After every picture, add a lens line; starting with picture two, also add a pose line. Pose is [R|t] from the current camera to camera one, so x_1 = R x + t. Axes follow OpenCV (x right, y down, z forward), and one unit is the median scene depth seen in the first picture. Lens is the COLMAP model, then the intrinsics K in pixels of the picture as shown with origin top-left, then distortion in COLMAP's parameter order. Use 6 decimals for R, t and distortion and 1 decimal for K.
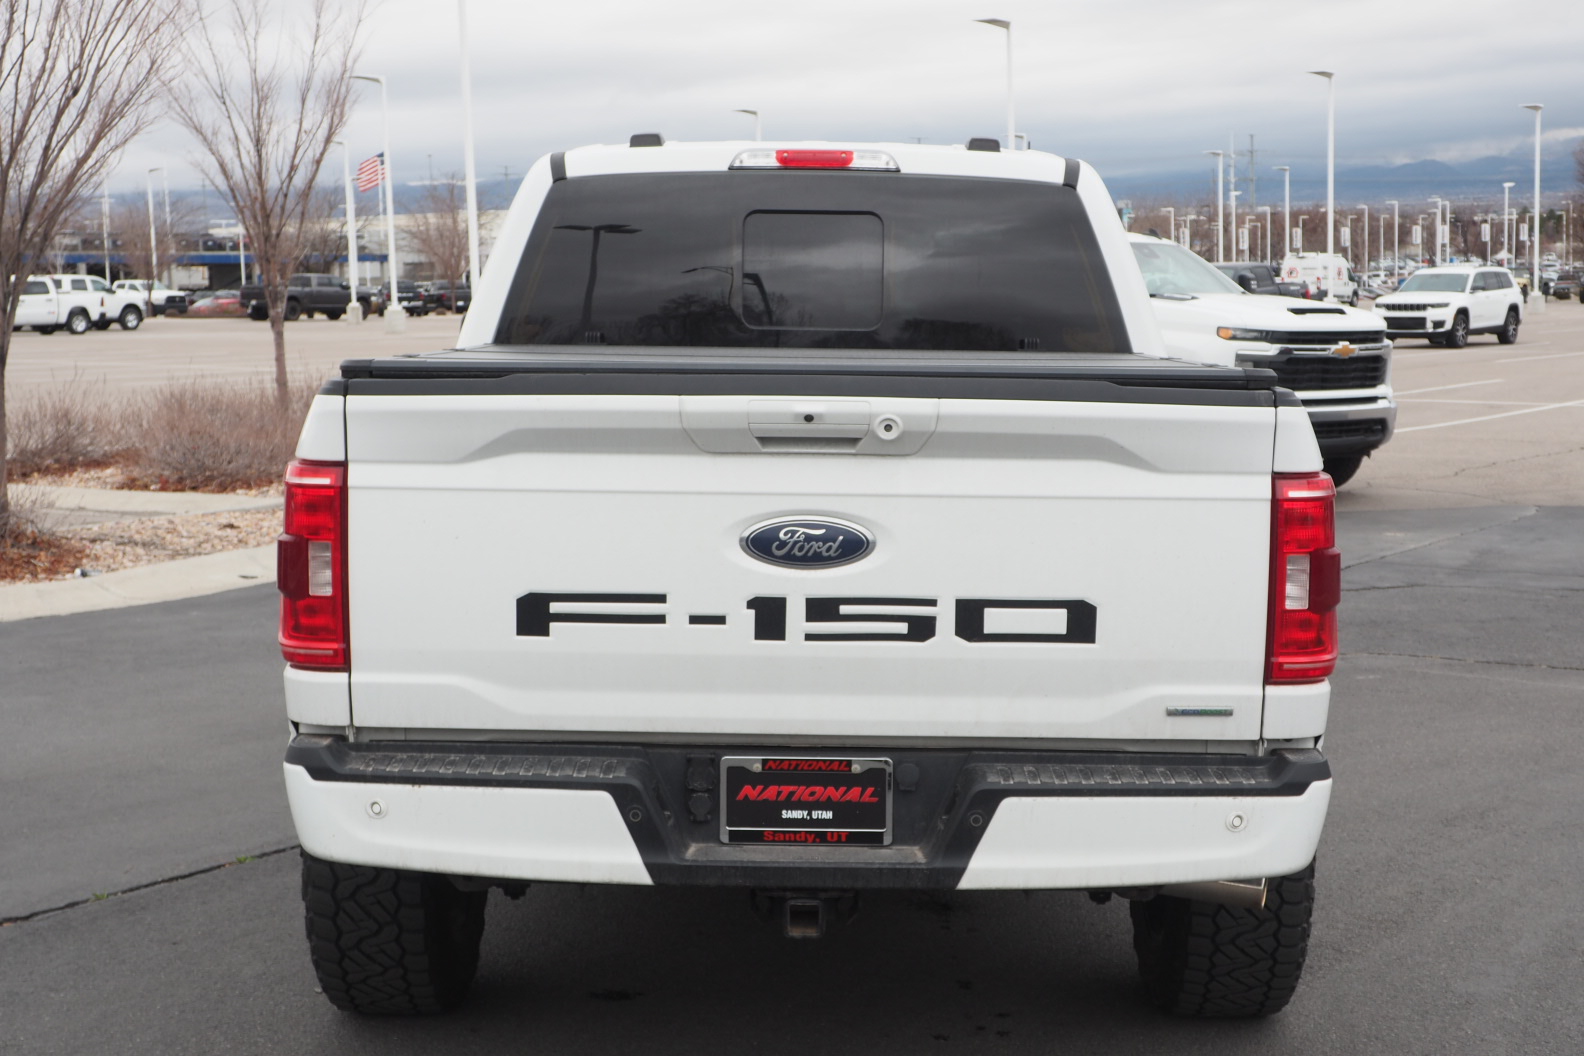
lens RADIAL K [[2227.6, 0, 752.7], [0, 2227.6, 511.8], [0, 0, 1]] dist [0.010040, 0.000000]
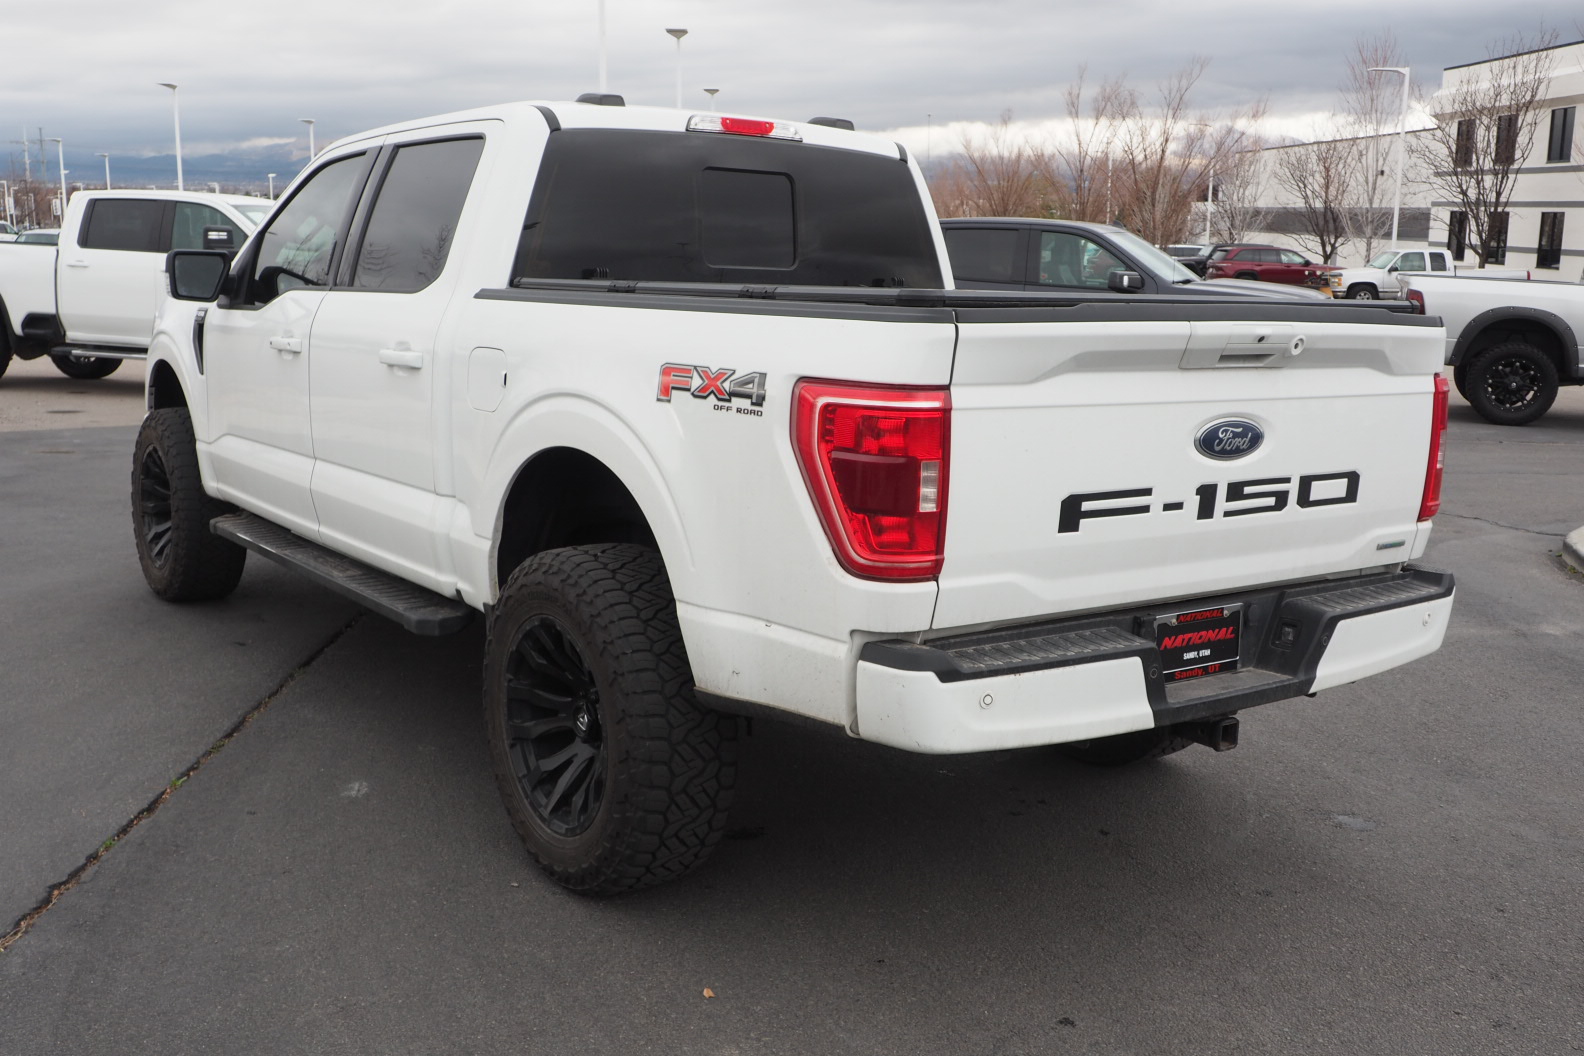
lens RADIAL K [[1558.0, 0, 749.6], [0, 1558.0, 498.6], [0, 0, 1]] dist [-0.015689, 0.000000]
pose [[0.804039, -0.073435, 0.590025, -0.534962], [0.038038, 0.996664, 0.072210, -0.019729], [-0.593359, -0.035617, 0.804150, 0.342127]]
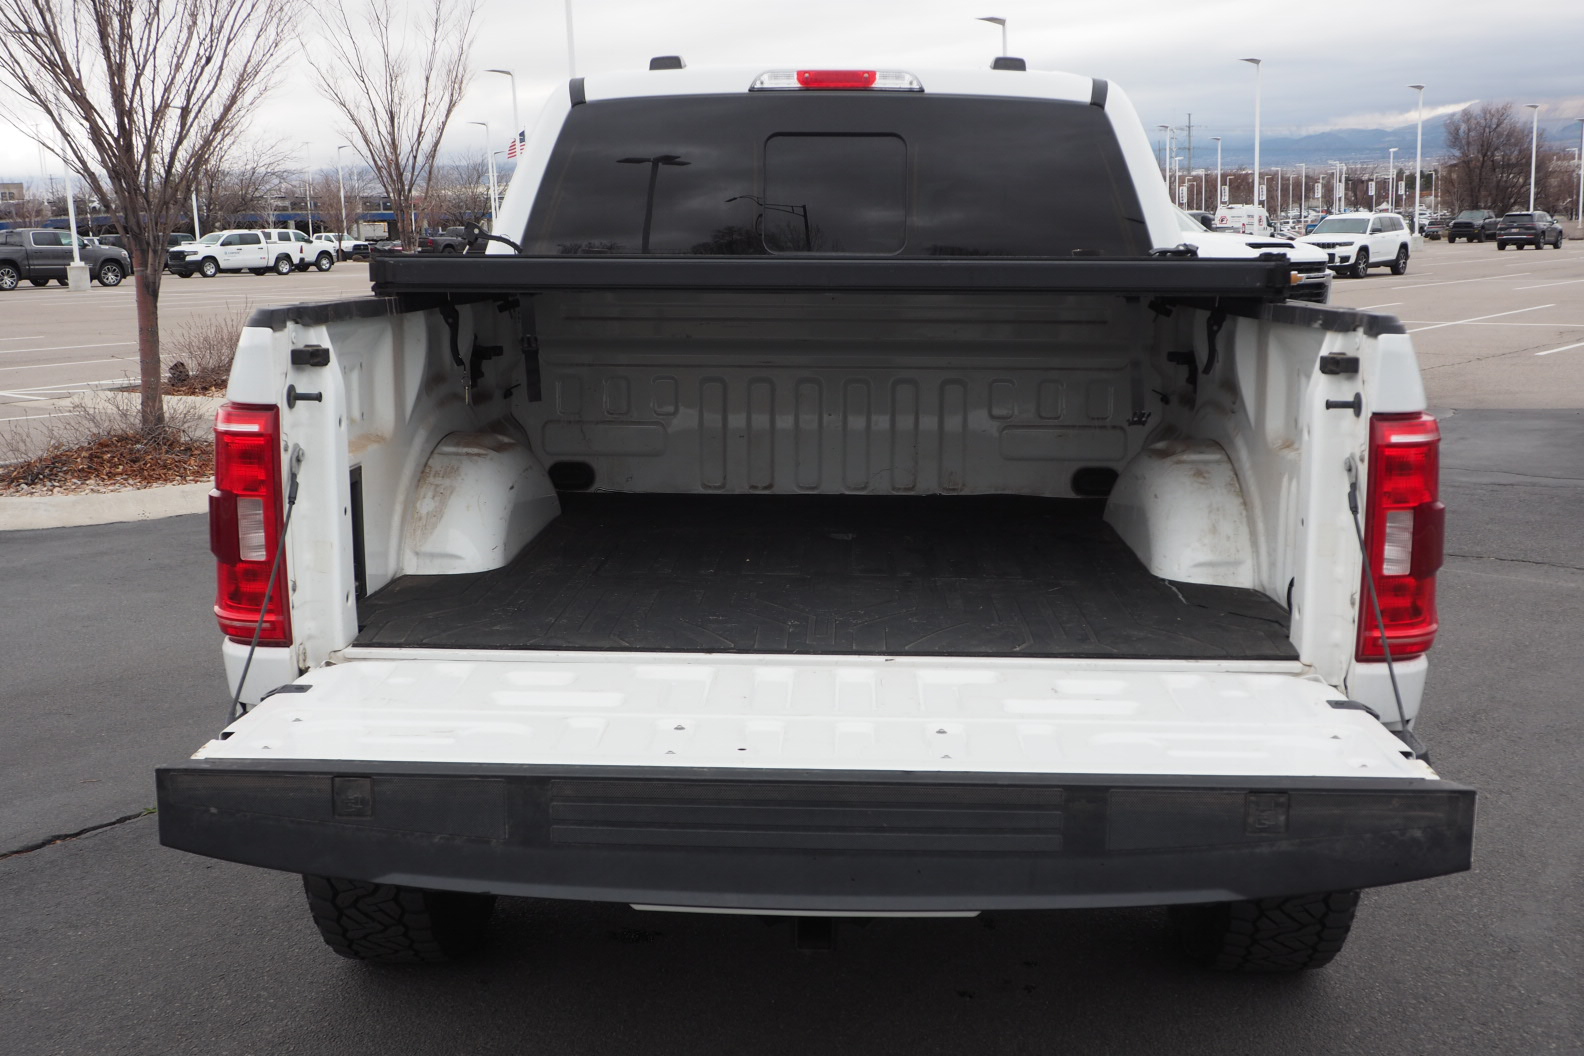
lens RADIAL K [[1681.2, 0, 768.7], [0, 1681.2, 529.2], [0, 0, 1]] dist [-0.000420, 0.000000]
pose [[0.999742, -0.003351, -0.022460, 0.015358], [0.004963, 0.997386, 0.072081, -0.015663], [0.022160, -0.072174, 0.997146, 0.271090]]
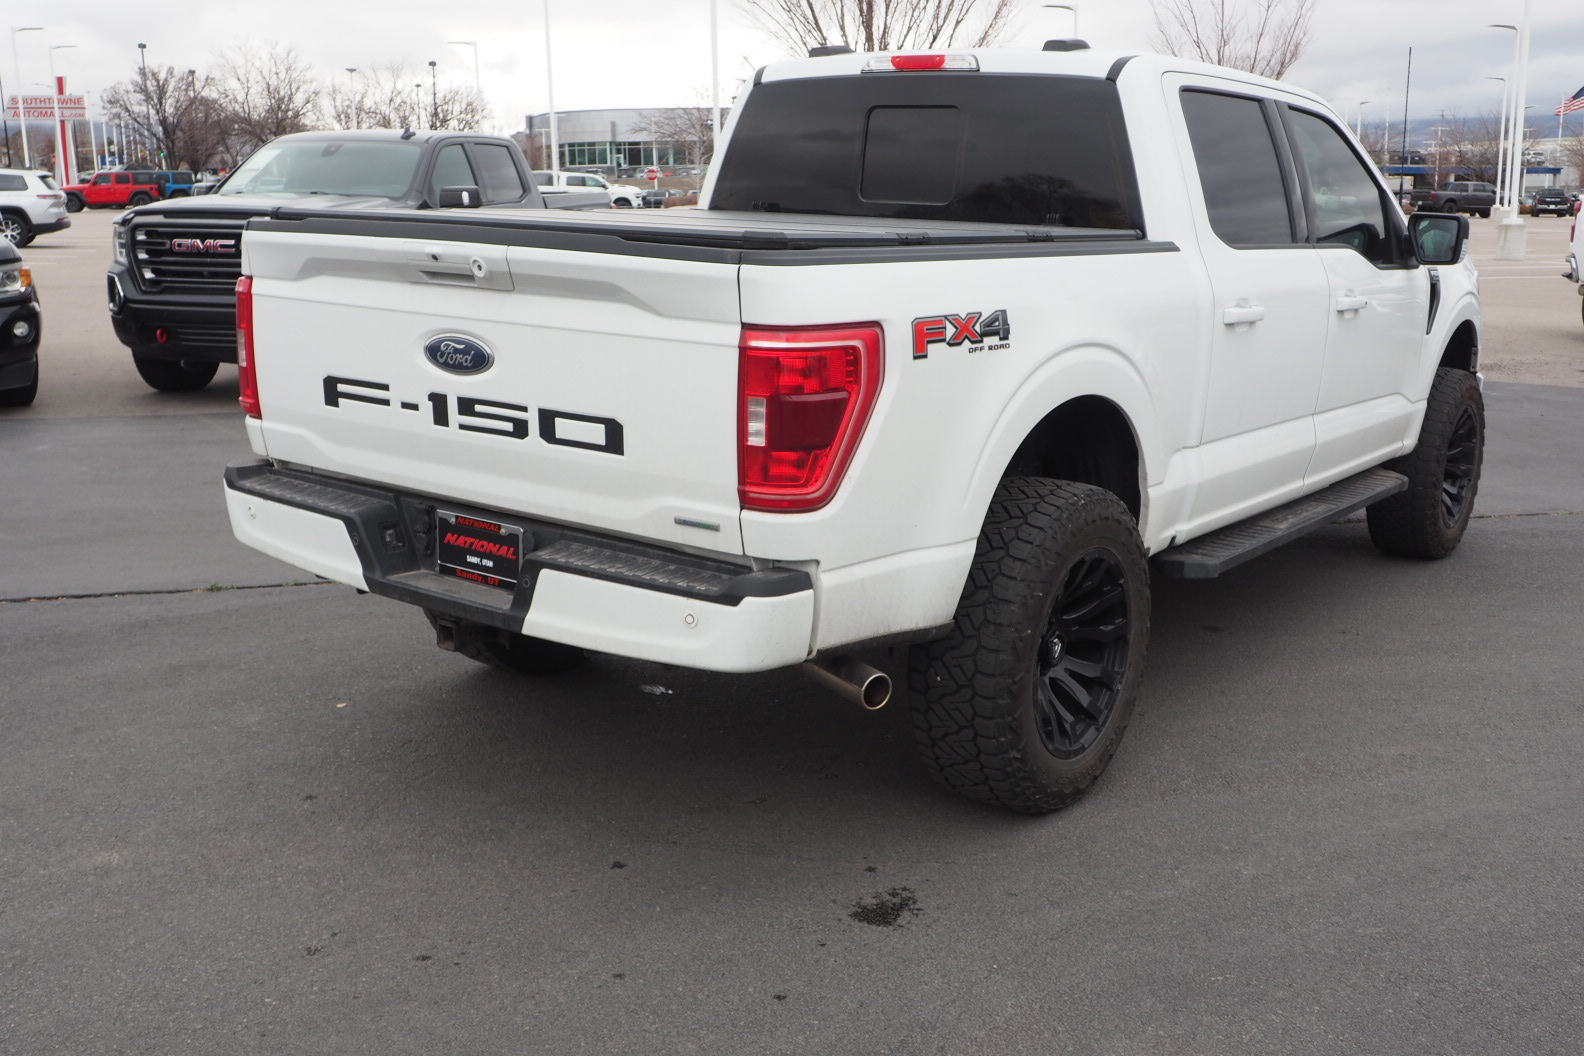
lens RADIAL K [[1558.0, 0, 772.6], [0, 1558.0, 493.9], [0, 0, 1]] dist [-0.015689, 0.000000]
pose [[0.809688, 0.126604, -0.573042, 0.532834], [-0.072893, 0.990587, 0.115858, -0.018326], [0.582316, -0.052038, 0.811295, 0.271277]]
